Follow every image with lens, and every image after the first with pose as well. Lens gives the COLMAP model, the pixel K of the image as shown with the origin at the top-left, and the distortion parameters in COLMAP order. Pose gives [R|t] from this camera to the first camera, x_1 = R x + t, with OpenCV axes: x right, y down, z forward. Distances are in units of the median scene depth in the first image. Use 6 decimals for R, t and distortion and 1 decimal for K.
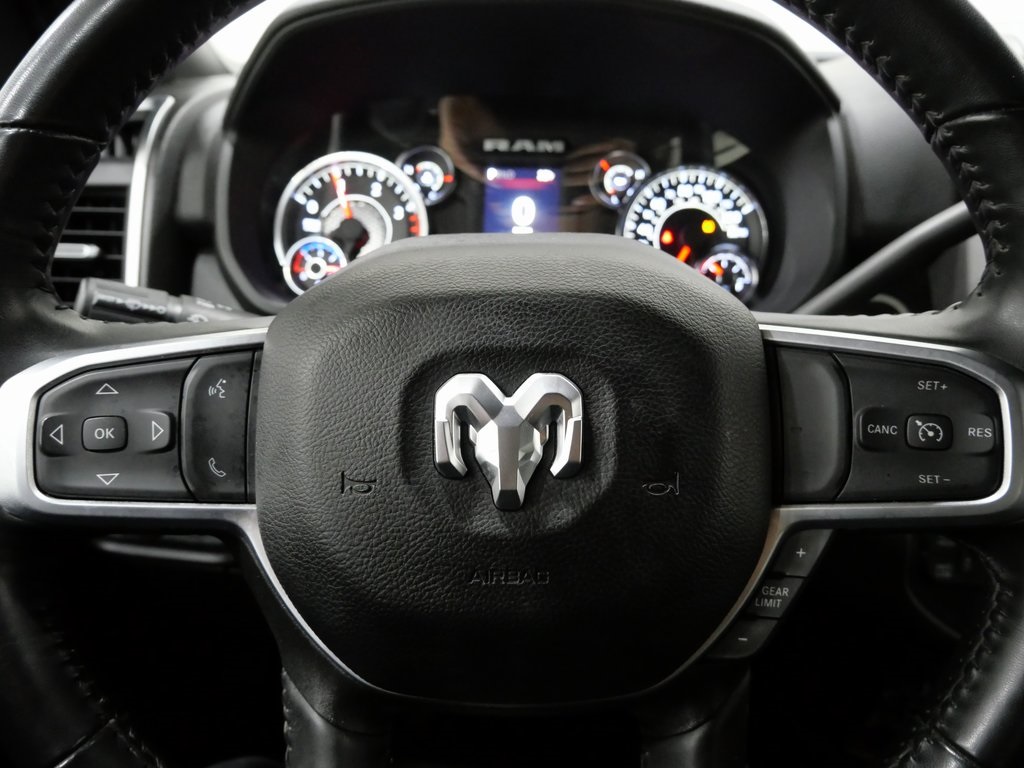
lens RADIAL K [[714.0, 0, 503.2], [0, 714.0, 378.4], [0, 0, 1]] dist [-0.000169, -0.008968]
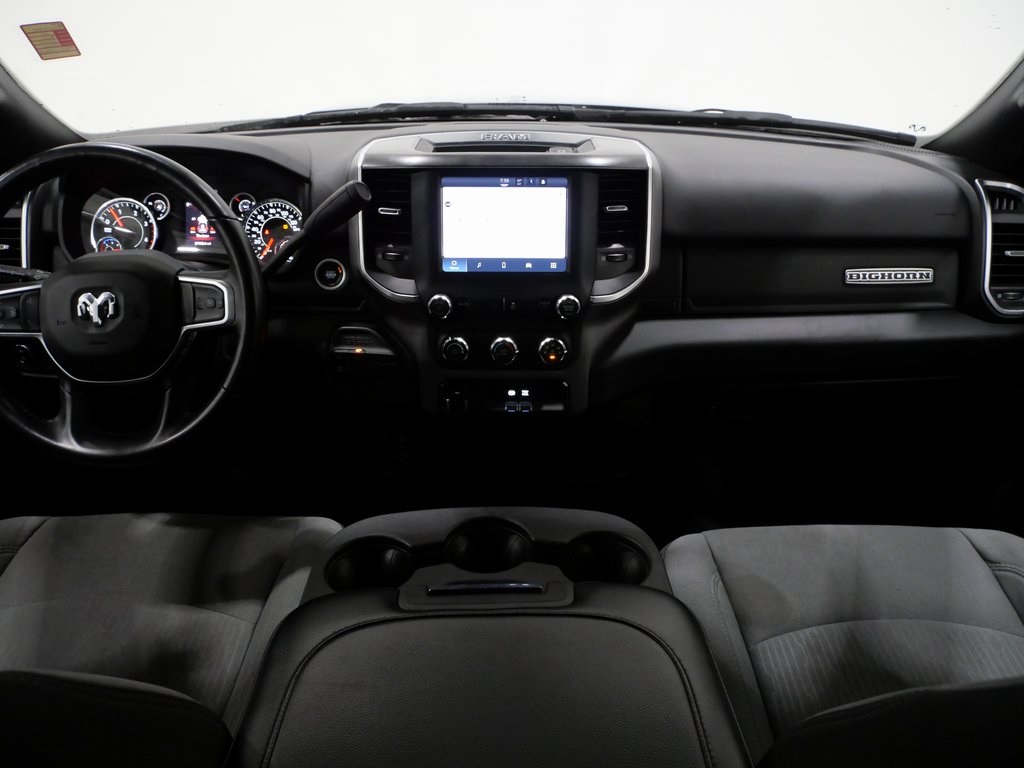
lens RADIAL K [[714.0, 0, 519.0], [0, 714.0, 383.8], [0, 0, 1]] dist [-0.000169, -0.008968]
pose [[0.999456, -0.030122, 0.013400, 0.978048], [0.028596, 0.994336, 0.102360, 0.068261], [-0.016408, -0.101922, 0.994657, -1.285346]]
